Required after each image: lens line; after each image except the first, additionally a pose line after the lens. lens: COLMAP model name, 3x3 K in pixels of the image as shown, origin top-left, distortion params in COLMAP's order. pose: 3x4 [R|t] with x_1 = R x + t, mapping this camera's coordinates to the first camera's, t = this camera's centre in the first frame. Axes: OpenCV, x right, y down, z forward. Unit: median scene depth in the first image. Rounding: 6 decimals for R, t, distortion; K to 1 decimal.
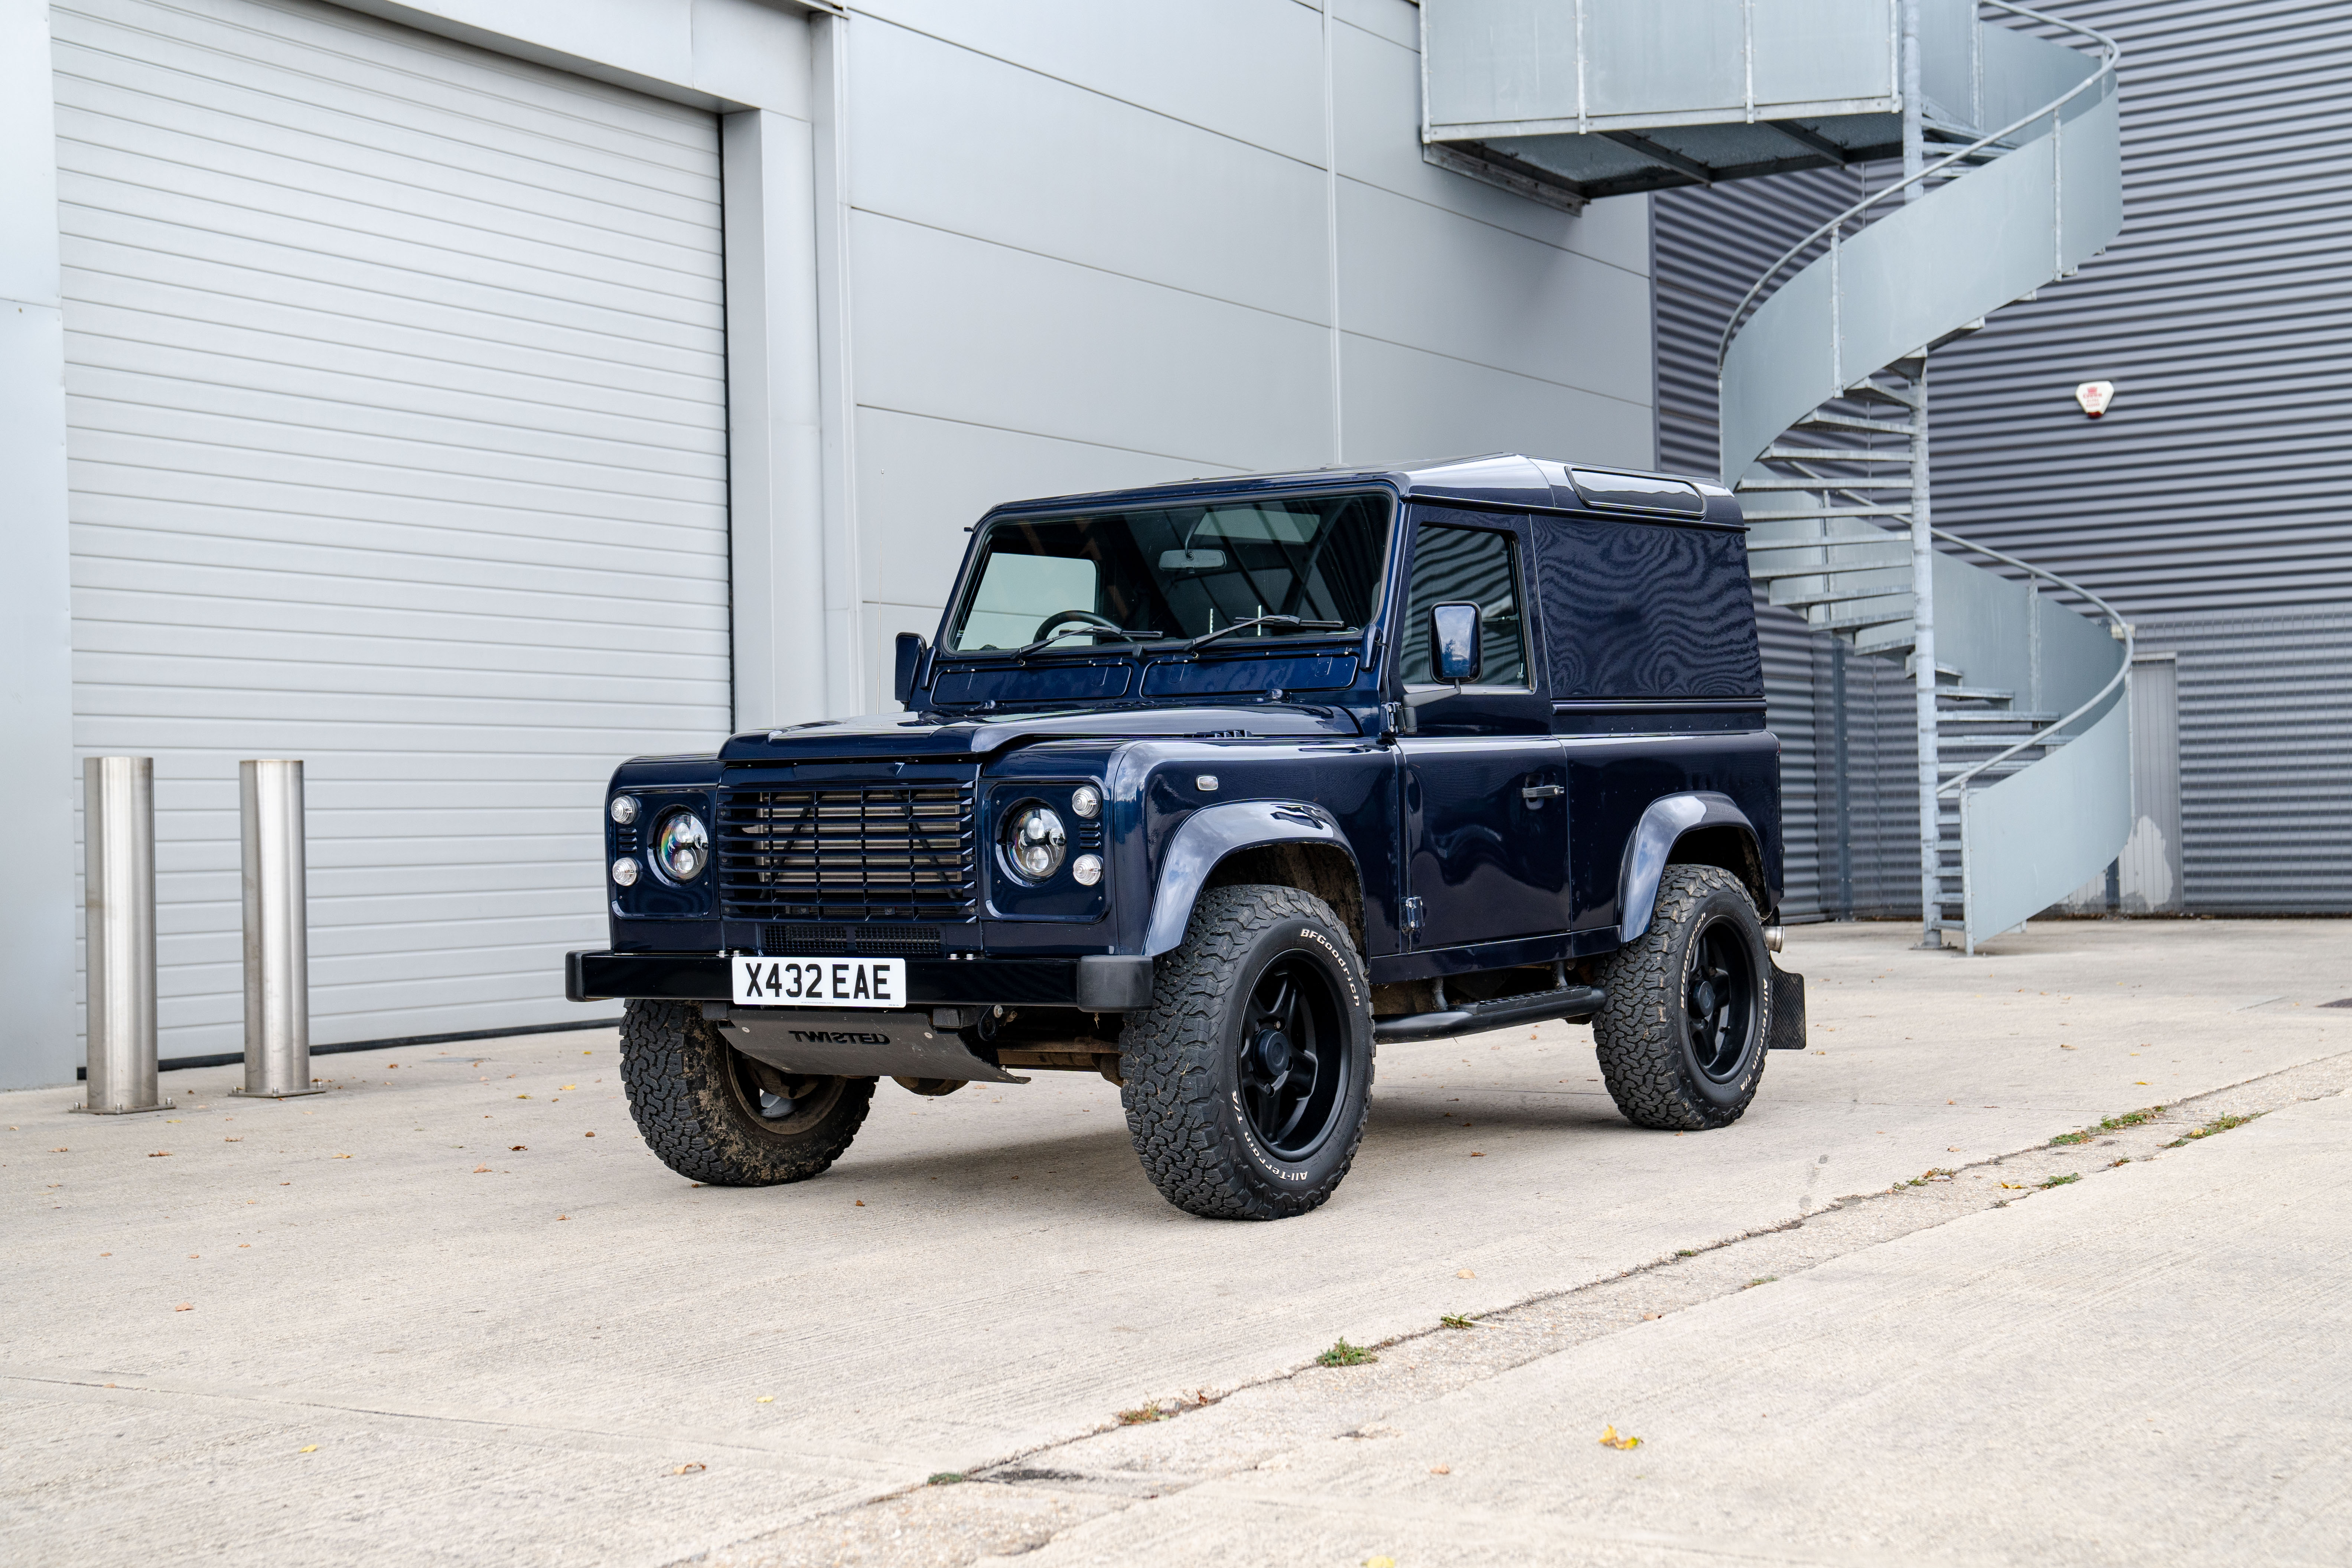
lens RADIAL K [[3076.2, 0, 1259.6], [0, 3076.2, 782.8], [0, 0, 1]] dist [0.137429, 0.000000]
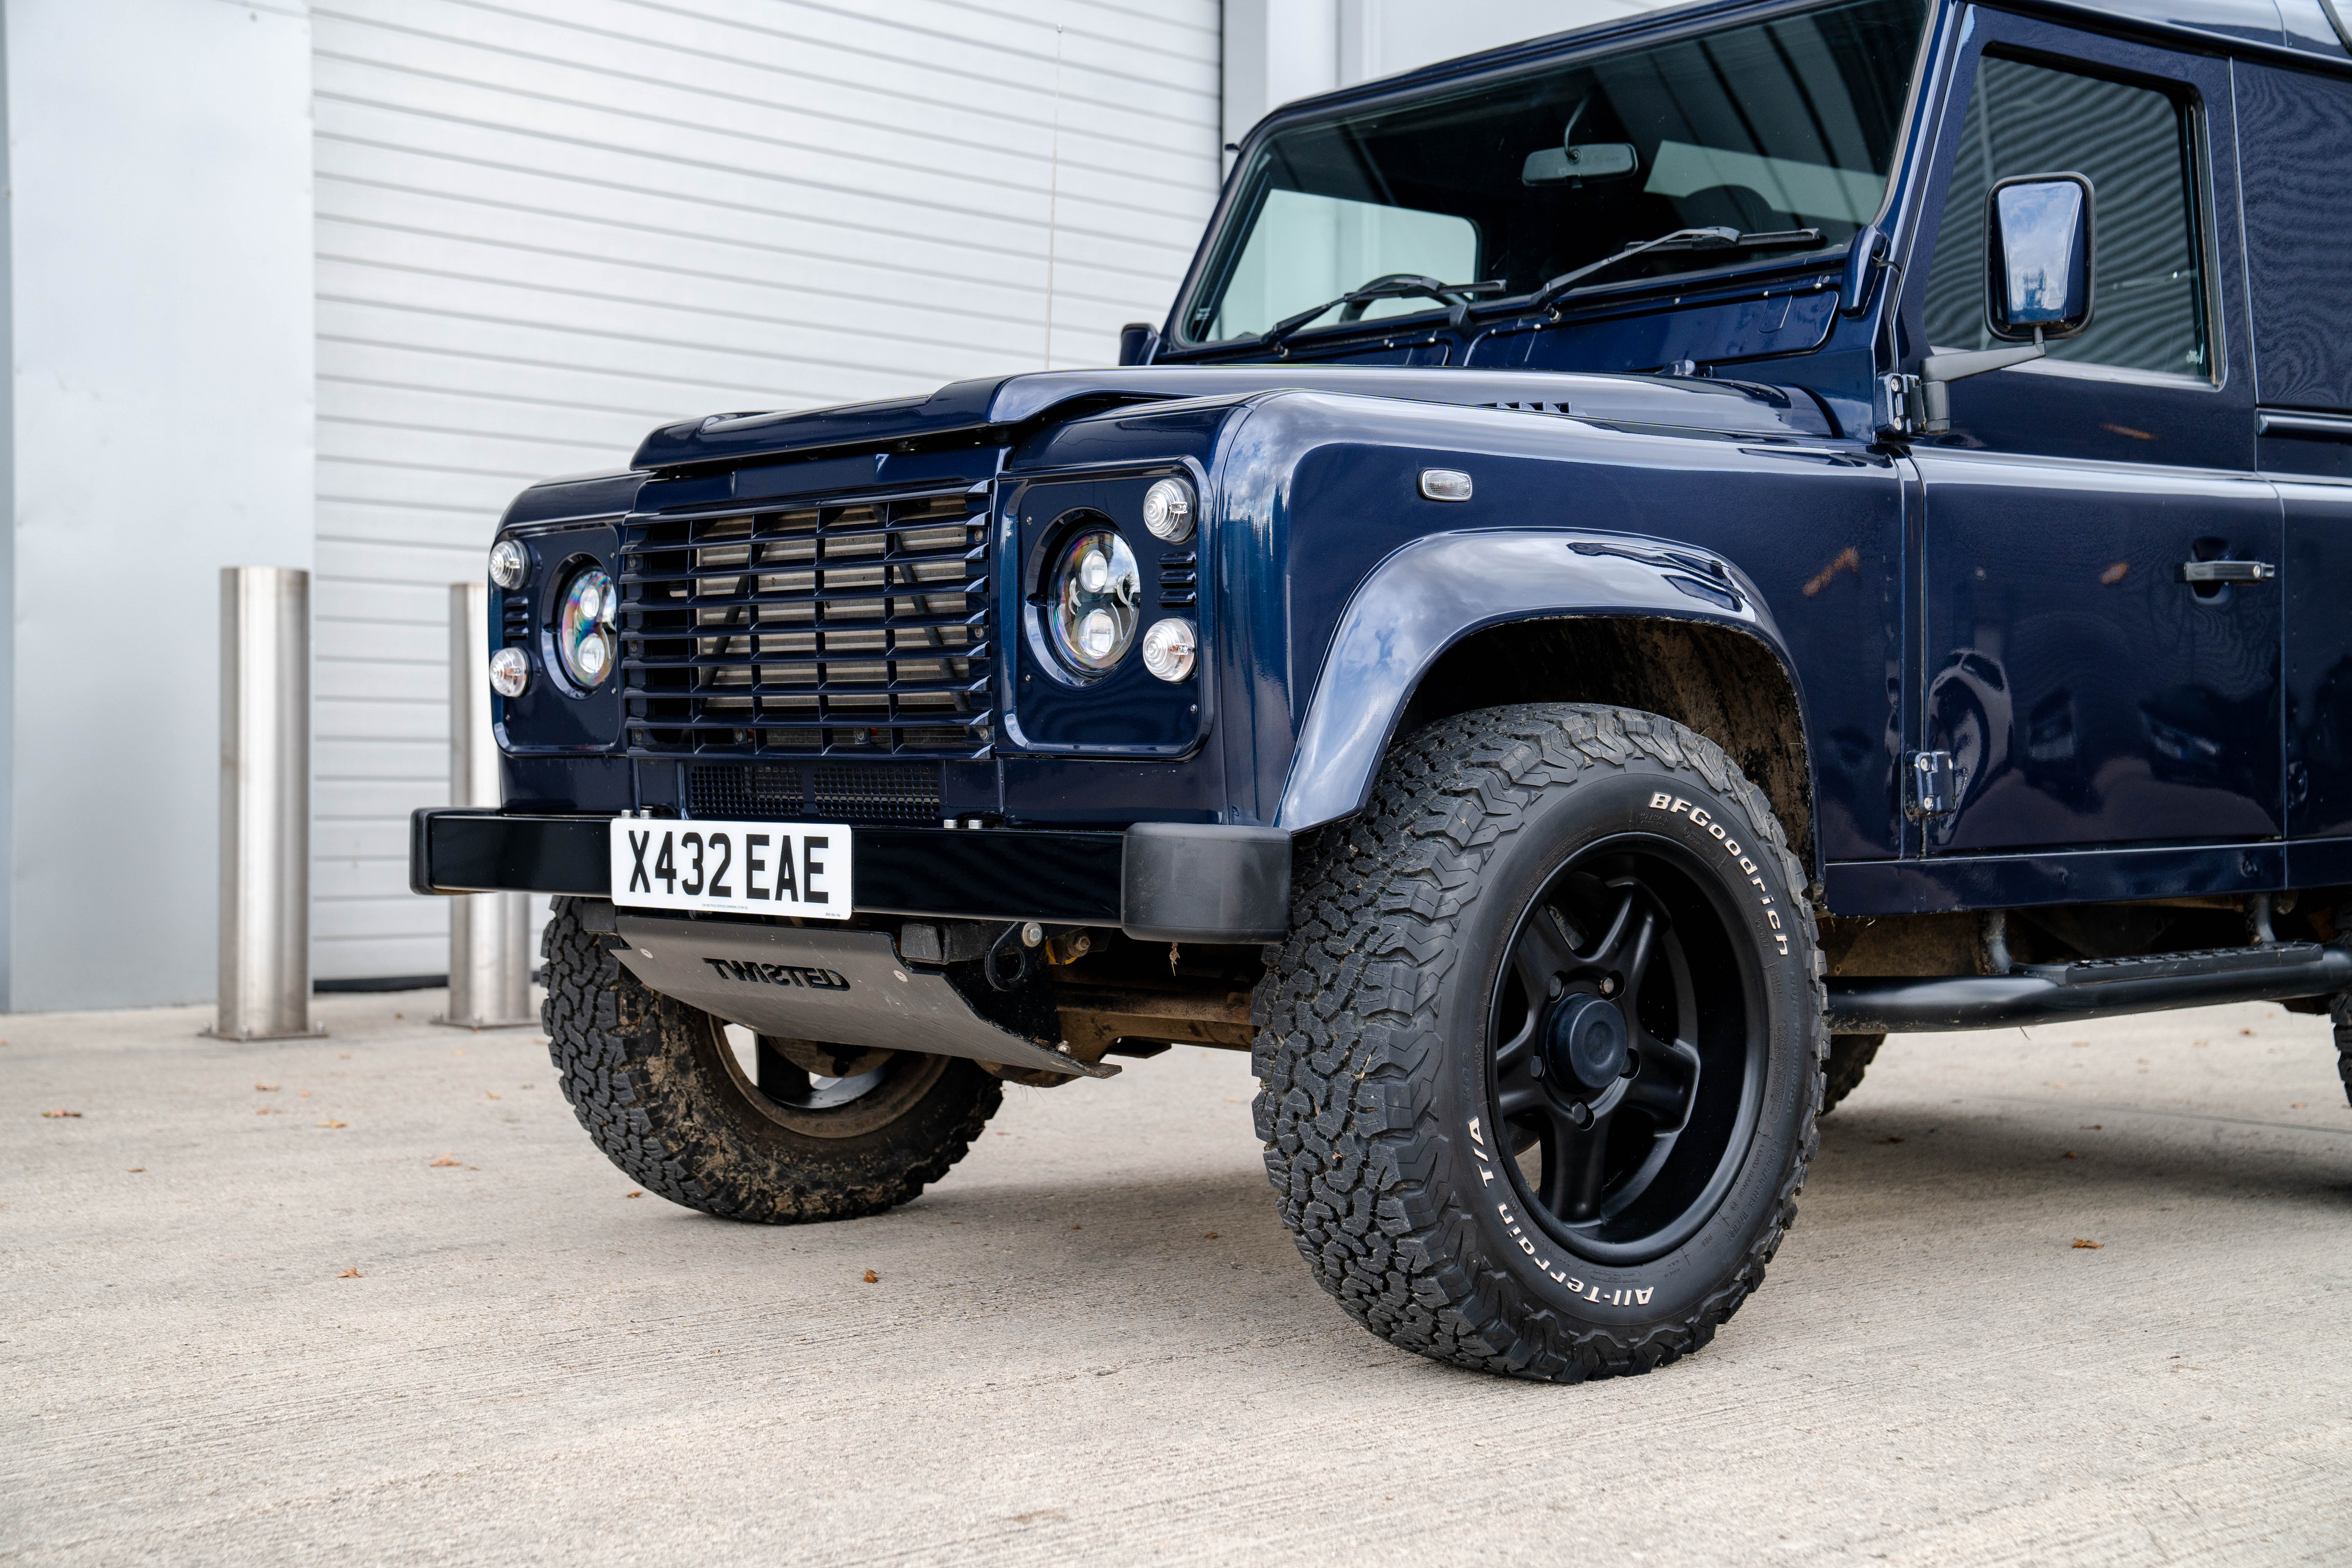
lens RADIAL K [[3057.3, 0, 1190.0], [0, 3057.3, 764.9], [0, 0, 1]] dist [0.174635, 0.000000]
pose [[0.964929, 0.022431, -0.261549, 0.068790], [-0.020137, 0.999732, 0.011448, 0.037881], [0.261736, -0.005779, 0.965122, 0.494553]]
